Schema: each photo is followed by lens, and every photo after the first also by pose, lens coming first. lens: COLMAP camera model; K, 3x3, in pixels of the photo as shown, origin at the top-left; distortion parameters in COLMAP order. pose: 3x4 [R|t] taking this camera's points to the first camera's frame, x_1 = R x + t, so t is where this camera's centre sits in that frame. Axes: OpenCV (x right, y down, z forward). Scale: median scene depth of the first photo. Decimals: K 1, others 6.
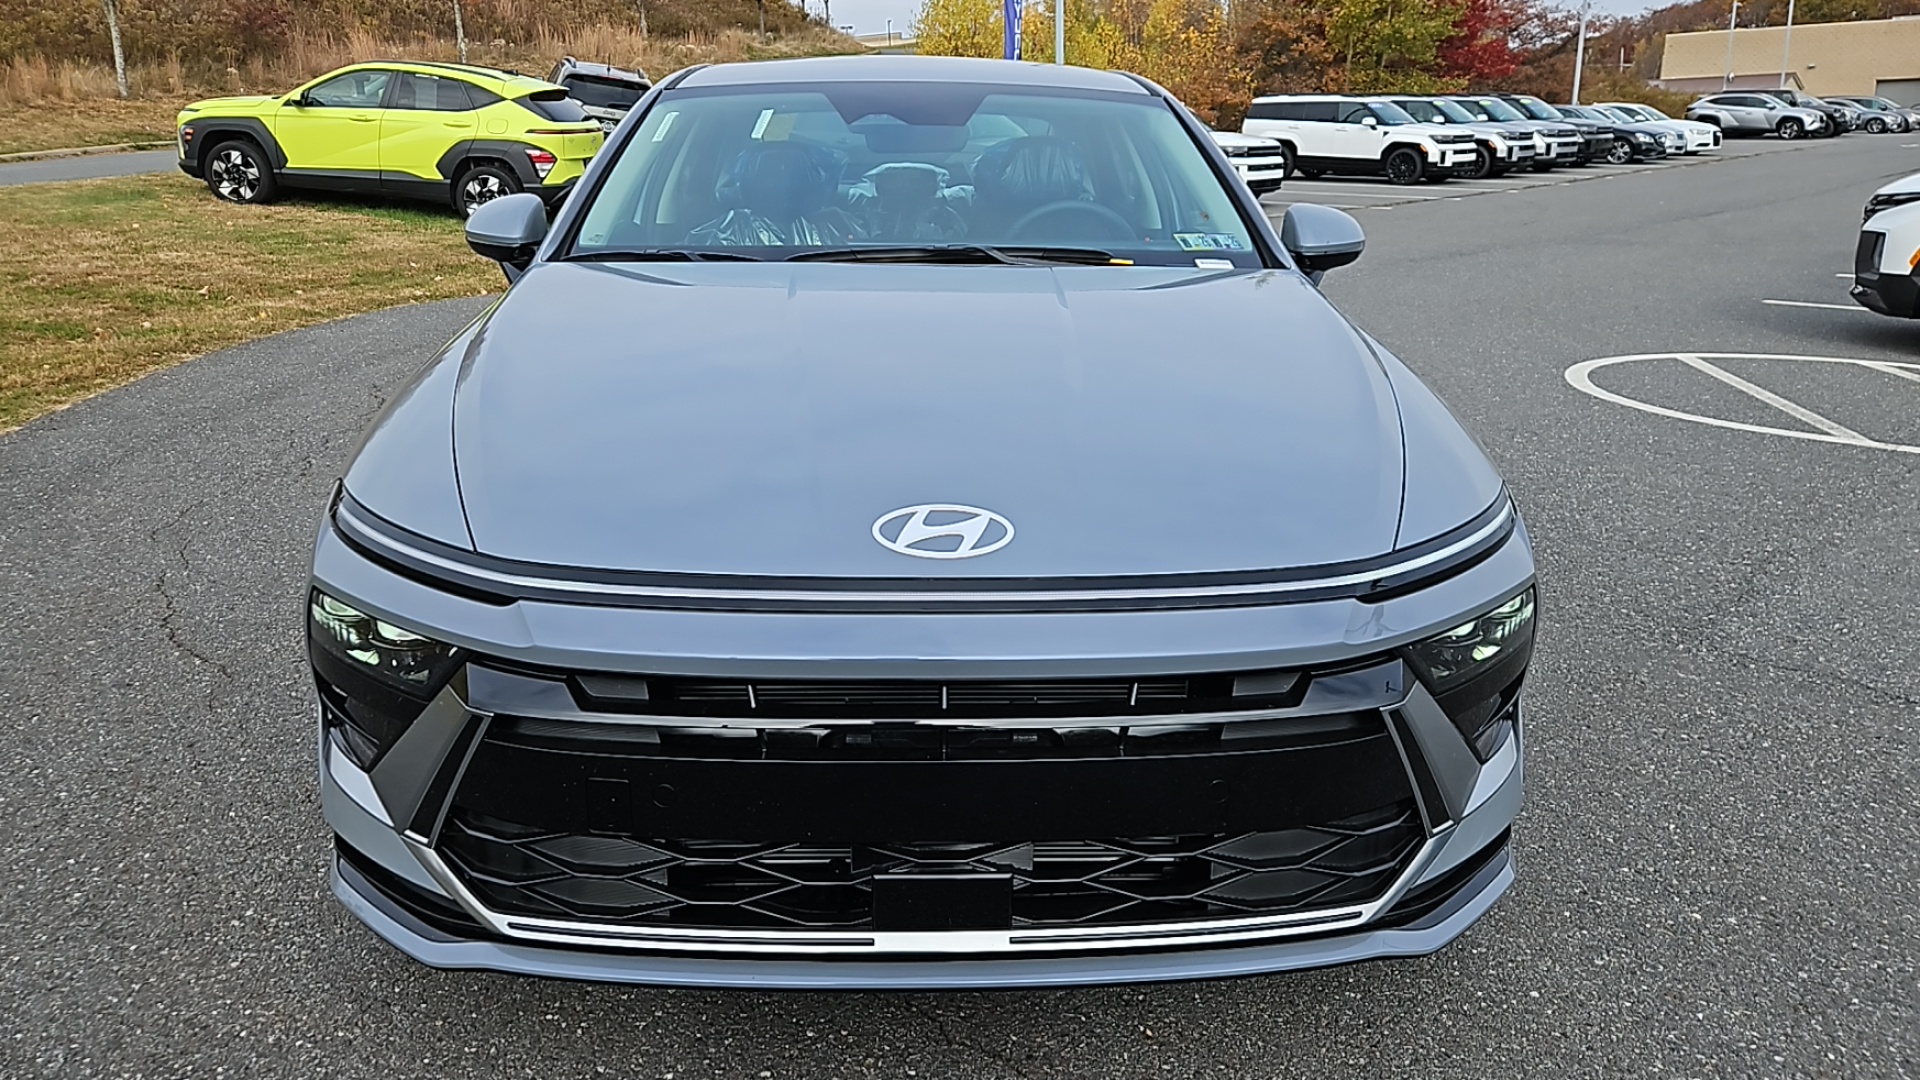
lens RADIAL K [[1438.8, 0, 951.8], [0, 1438.8, 544.8], [0, 0, 1]] dist [0.064762, -0.033287]
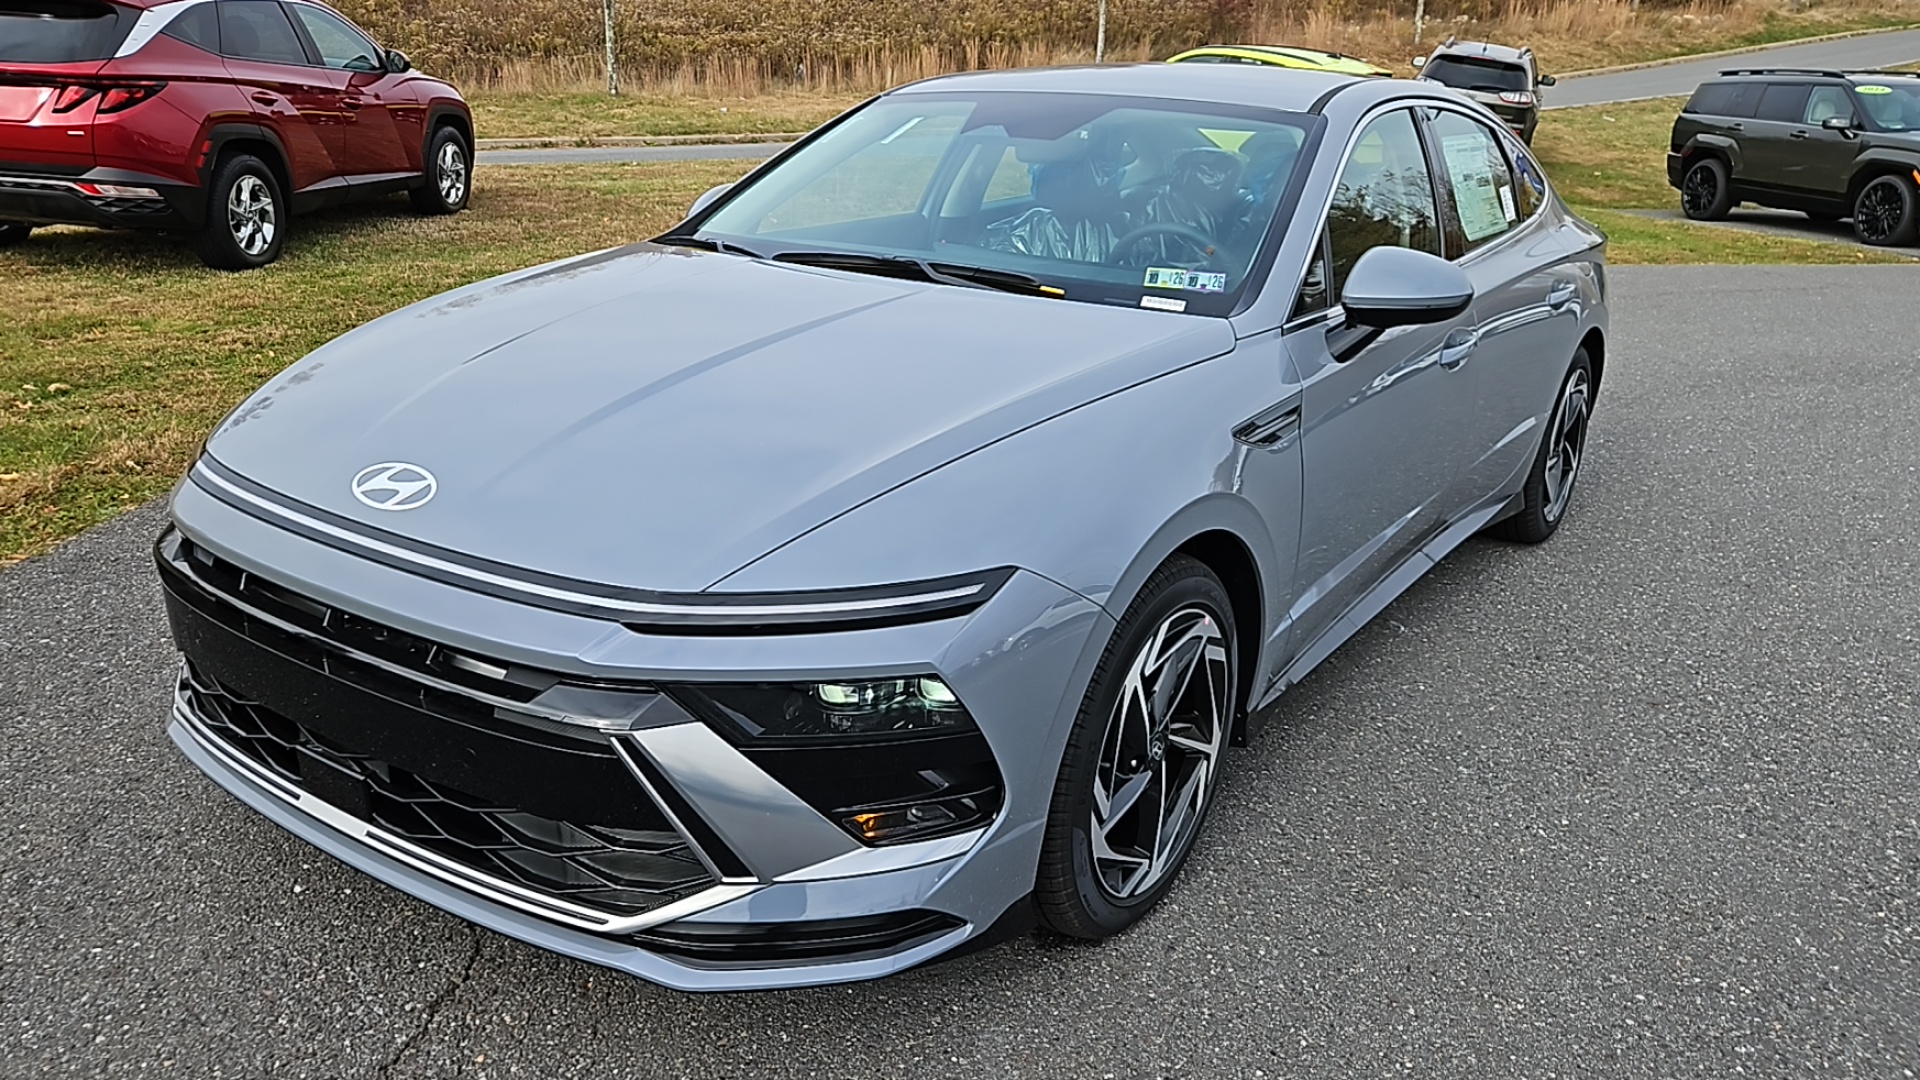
lens RADIAL K [[1438.8, 0, 945.9], [0, 1438.8, 533.3], [0, 0, 1]] dist [0.064762, -0.033287]
pose [[0.785363, 0.203076, -0.584777, 0.632181], [-0.197404, 0.977499, 0.074341, -0.089734], [0.586716, 0.057053, 0.807780, 0.173767]]
